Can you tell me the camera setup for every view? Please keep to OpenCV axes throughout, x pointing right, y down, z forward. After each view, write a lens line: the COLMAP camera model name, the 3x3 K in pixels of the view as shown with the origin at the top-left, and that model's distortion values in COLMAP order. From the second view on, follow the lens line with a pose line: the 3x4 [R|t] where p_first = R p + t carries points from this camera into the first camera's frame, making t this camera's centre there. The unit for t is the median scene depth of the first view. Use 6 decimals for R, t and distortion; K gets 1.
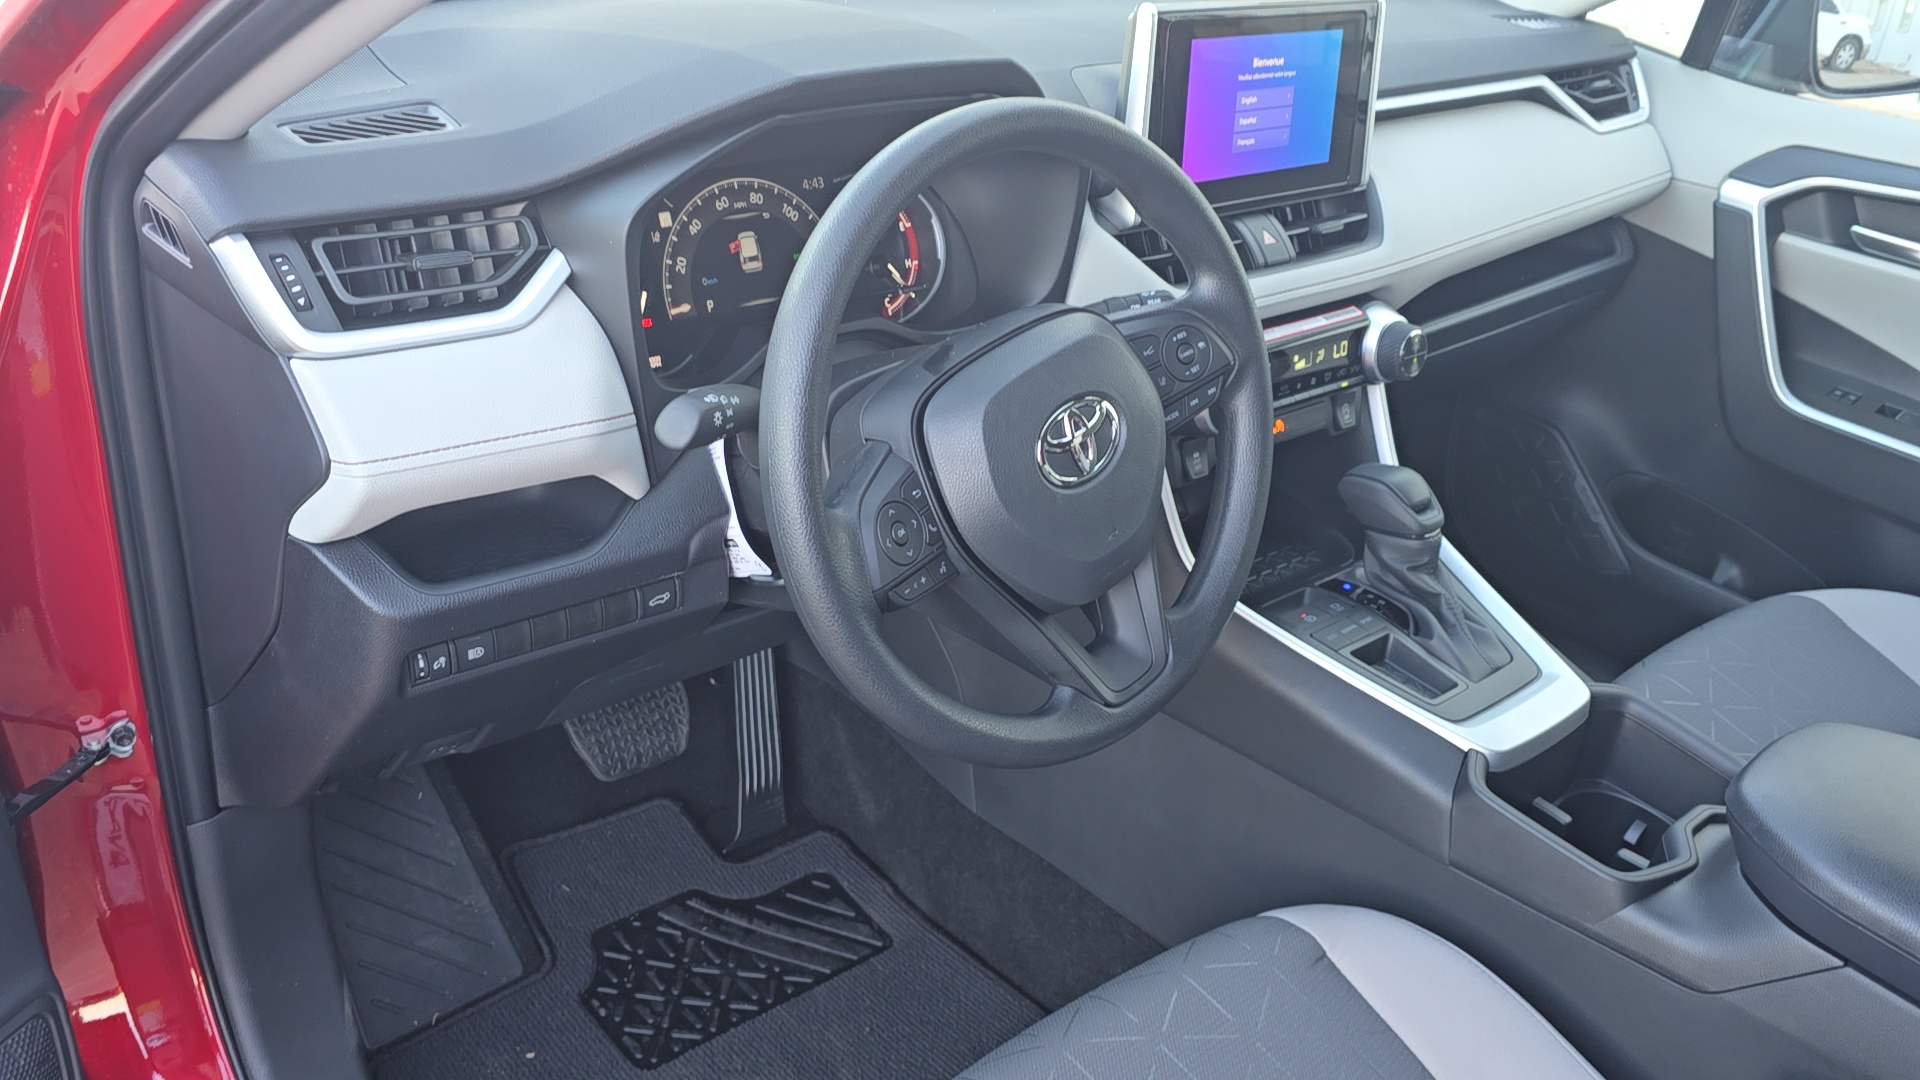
lens RADIAL K [[1595.0, 0, 955.3], [0, 1595.0, 545.1], [0, 0, 1]] dist [-0.002664, 0.002202]
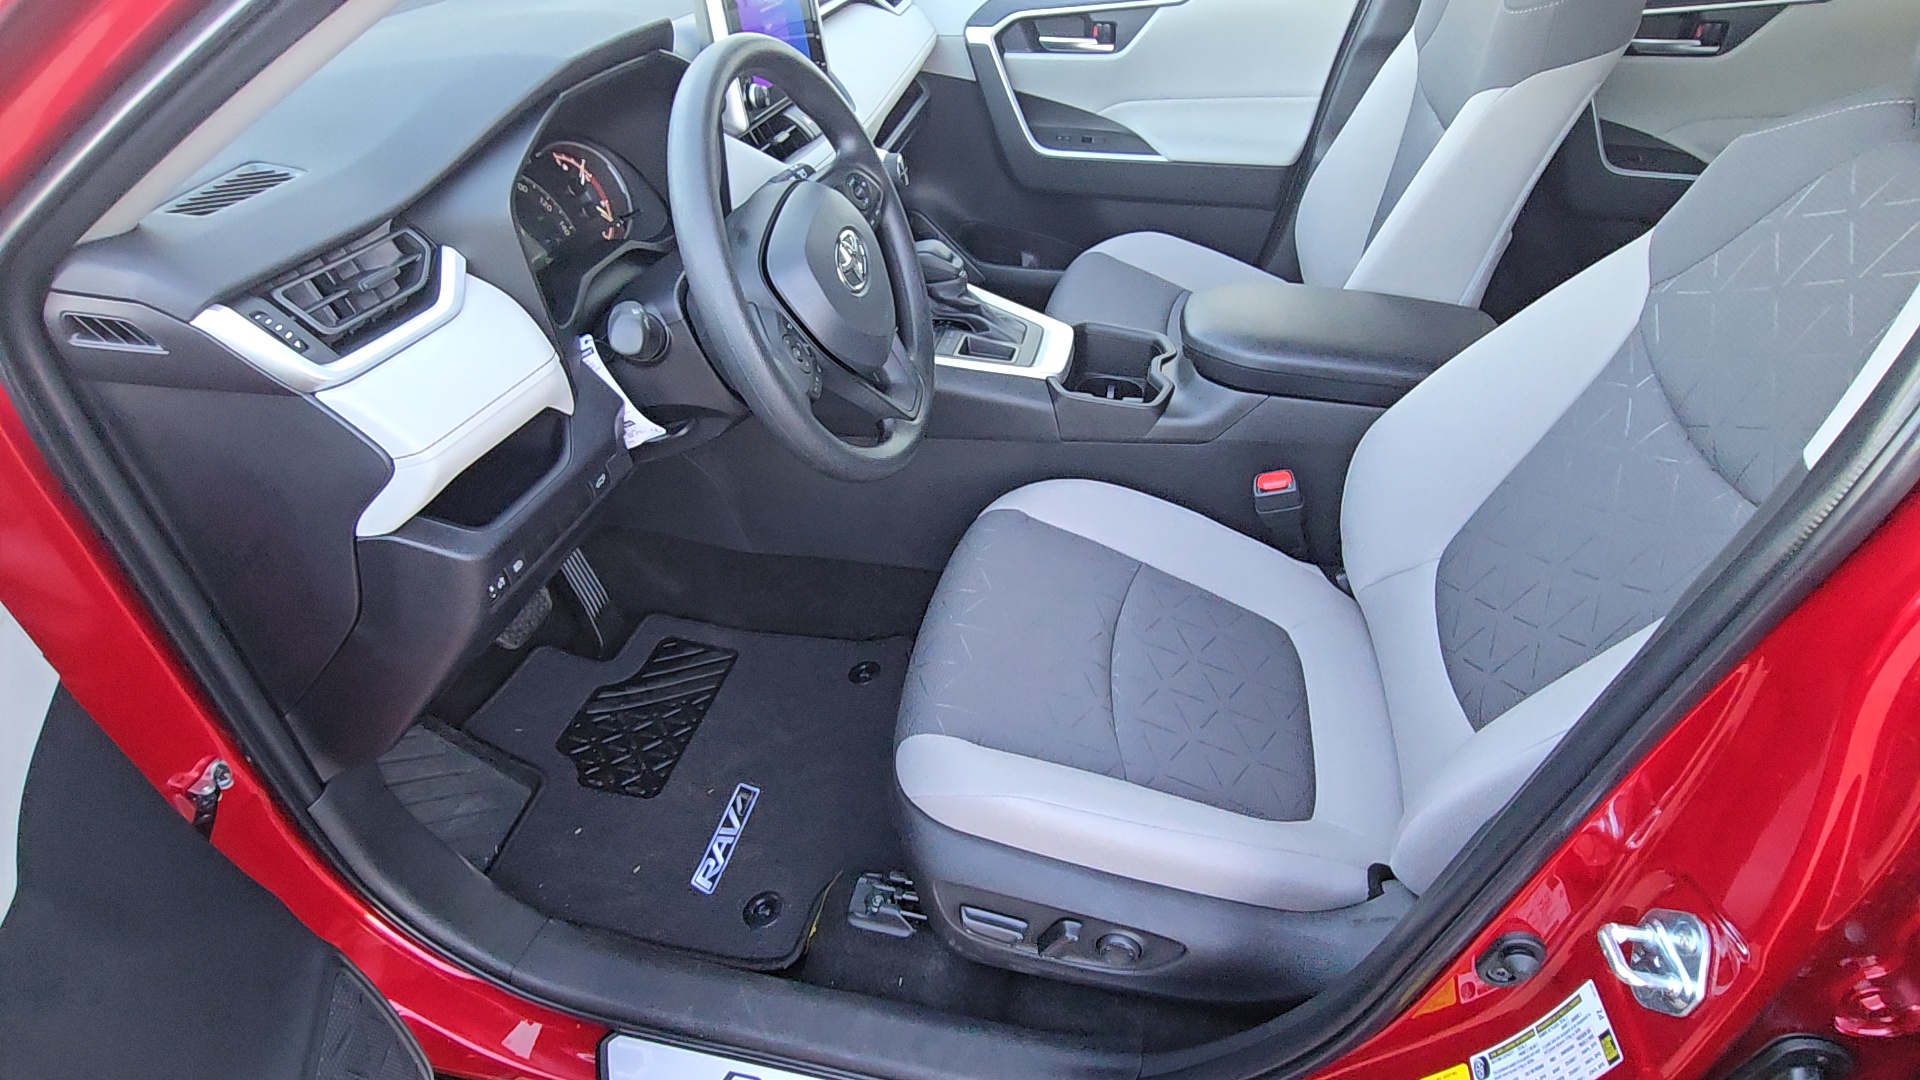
lens RADIAL K [[972.6, 0, 959.4], [0, 972.6, 548.3], [0, 0, 1]] dist [0.012553, 0.000163]
pose [[0.795694, -0.444842, 0.411080, -0.259139], [0.359510, 0.893064, 0.270536, -0.025940], [-0.487466, -0.067476, 0.870531, 0.083878]]
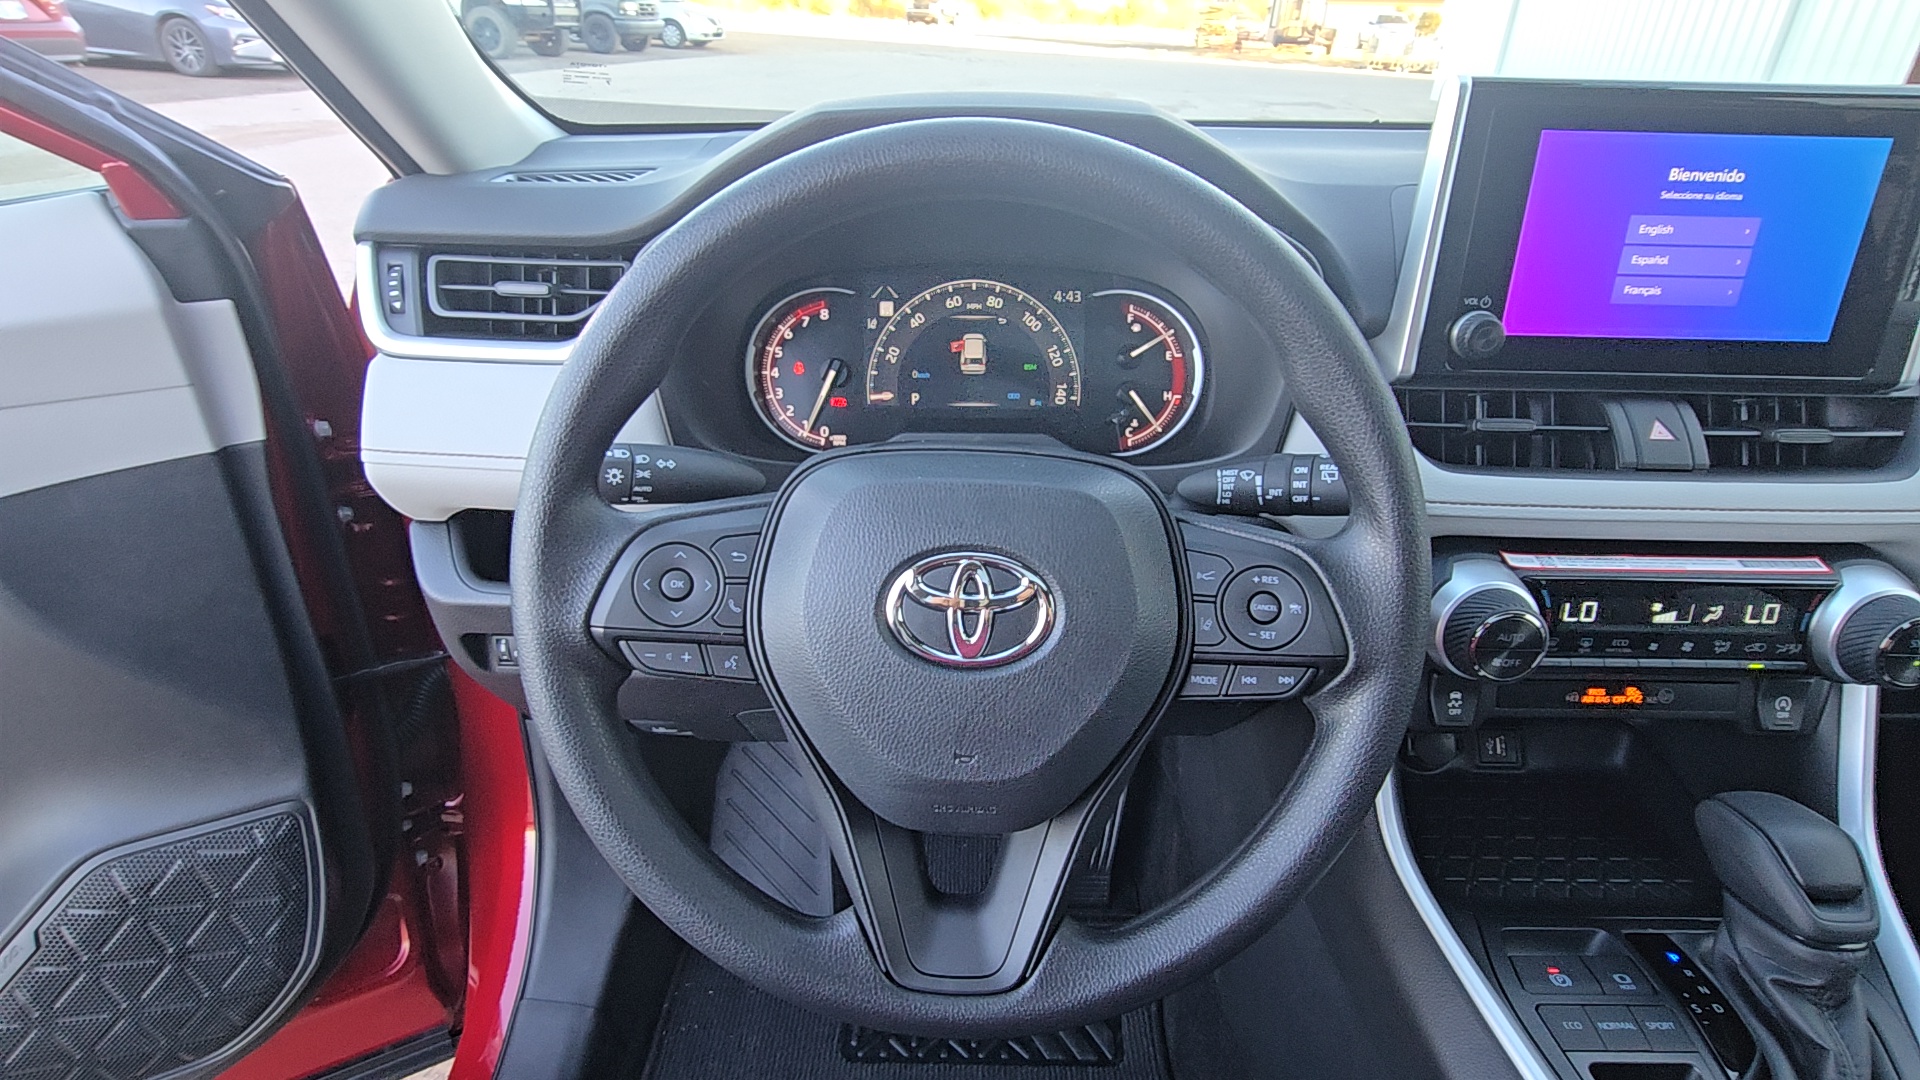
lens RADIAL K [[972.9, 0, 979.2], [0, 972.9, 547.1], [0, 0, 1]] dist [0.003056, 0.001301]
pose [[0.751419, 0.222173, -0.621296, 0.249996], [-0.262544, 0.964531, 0.027382, -0.077000], [0.605343, 0.142542, 0.783098, 0.491745]]
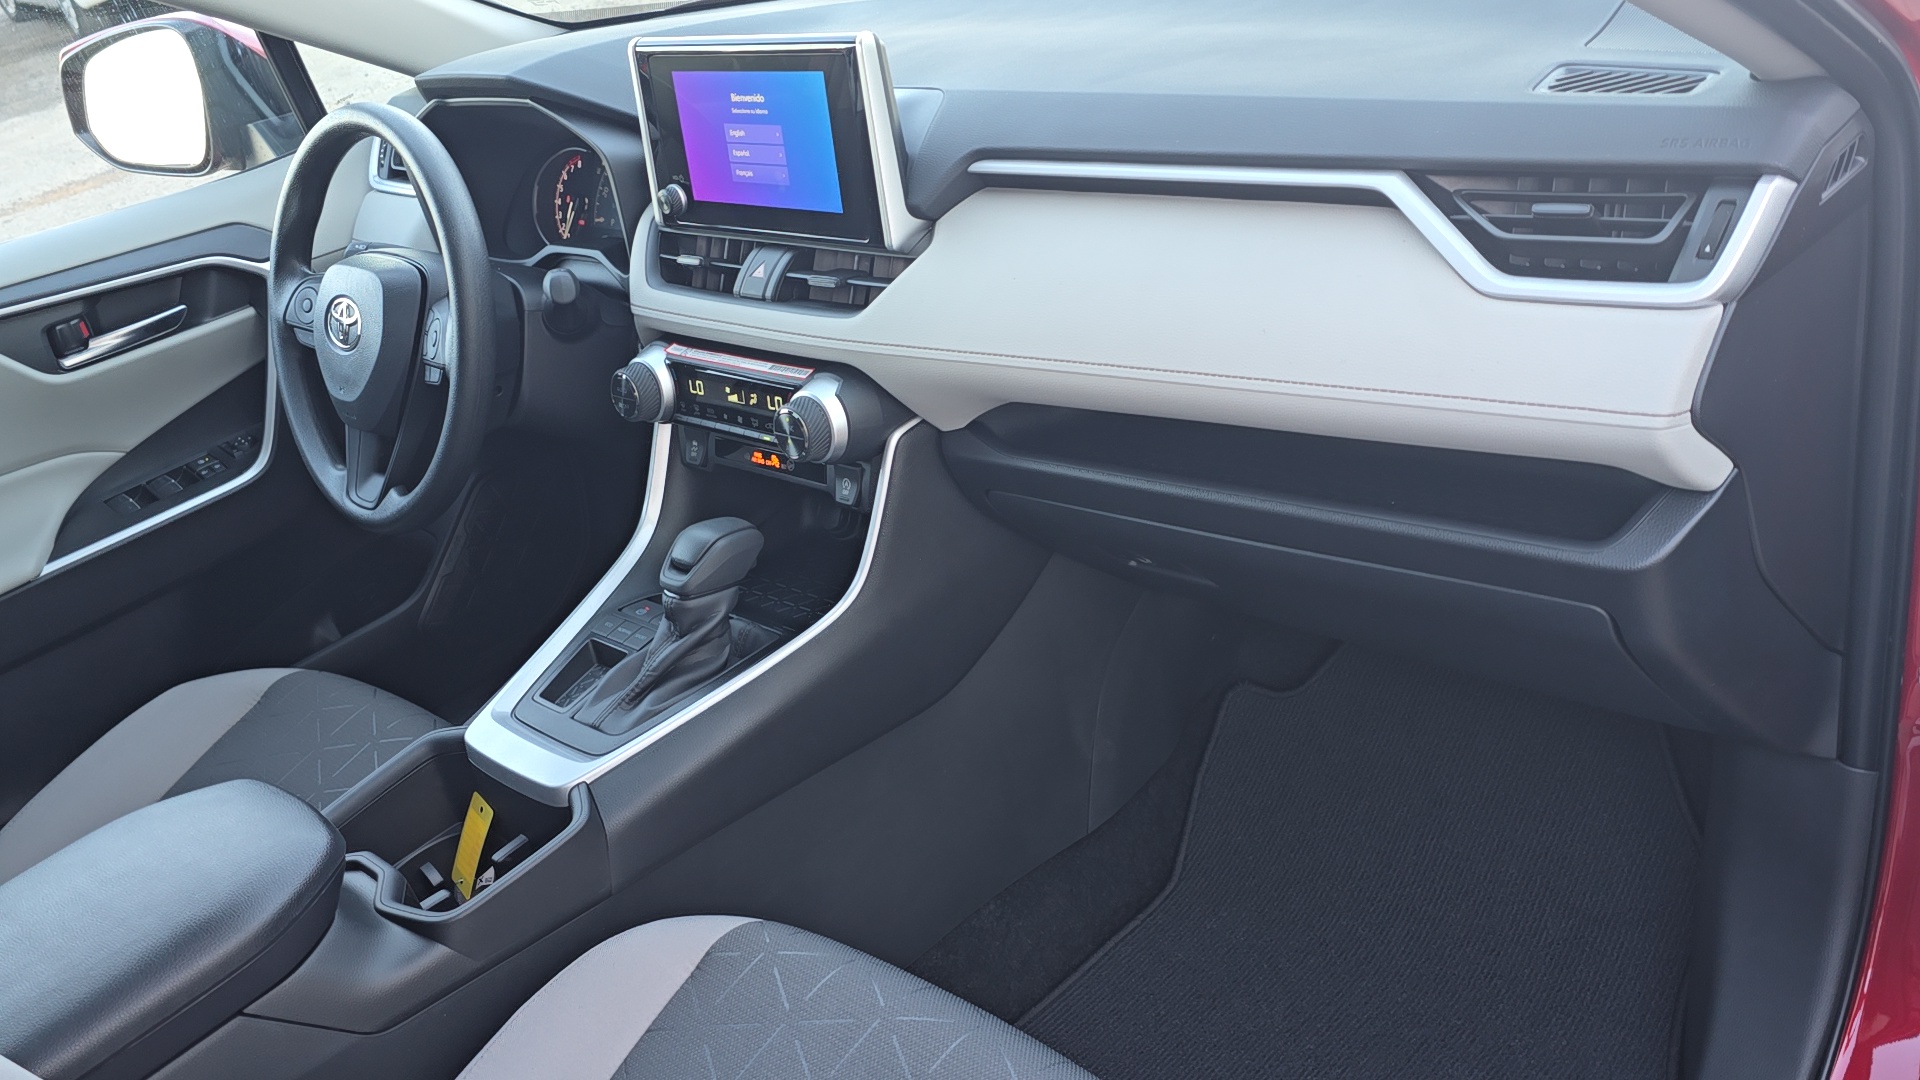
lens RADIAL K [[1595.0, 0, 955.3], [0, 1595.0, 545.1], [0, 0, 1]] dist [-0.002664, 0.002202]
pose [[0.090768, 0.359203, -0.928835, 1.213069], [-0.287606, 0.902398, 0.320874, -0.397749], [0.953438, 0.238013, 0.185218, 0.976456]]
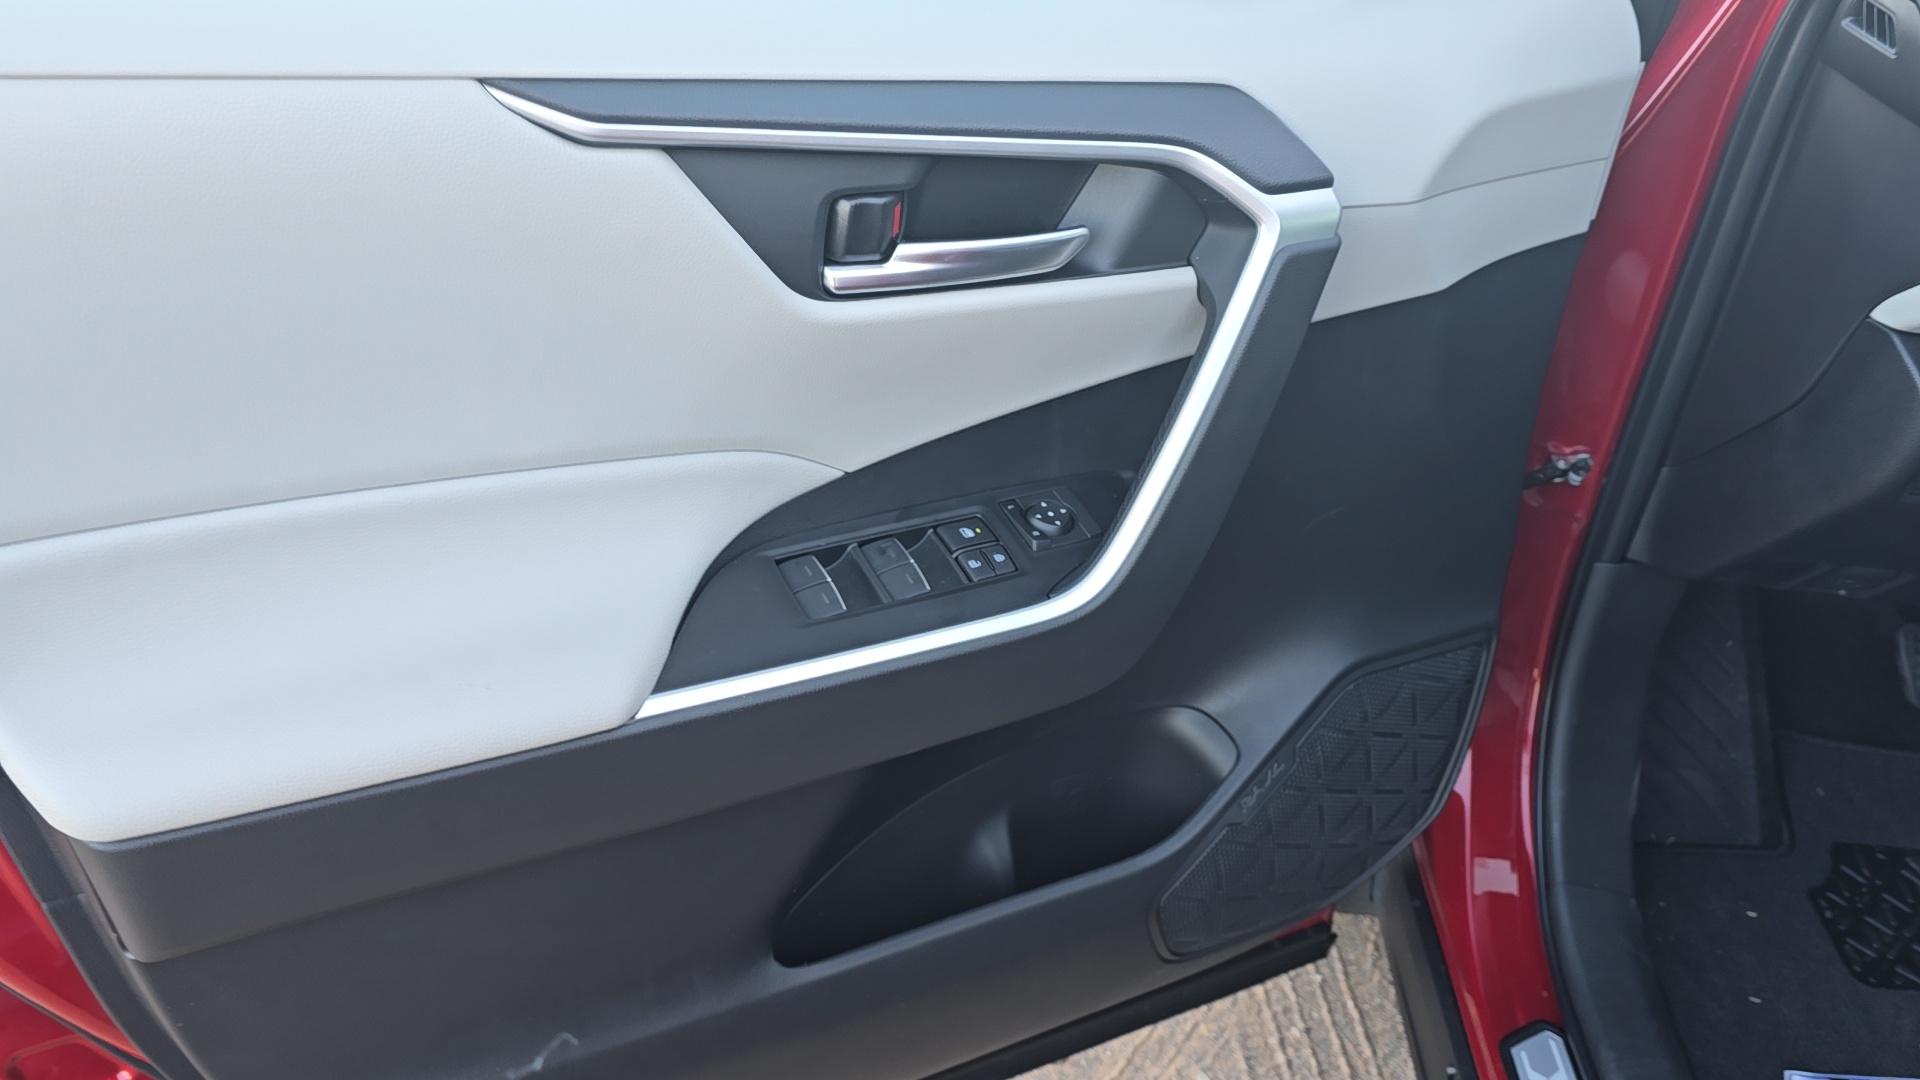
lens RADIAL K [[1595.0, 0, 955.3], [0, 1595.0, 545.1], [0, 0, 1]] dist [-0.002664, 0.002202]
pose [[0.737573, 0.339362, -0.583797, -0.134993], [-0.332151, 0.935053, 0.123906, 0.151309], [0.587930, 0.102519, 0.802389, -0.162431]]
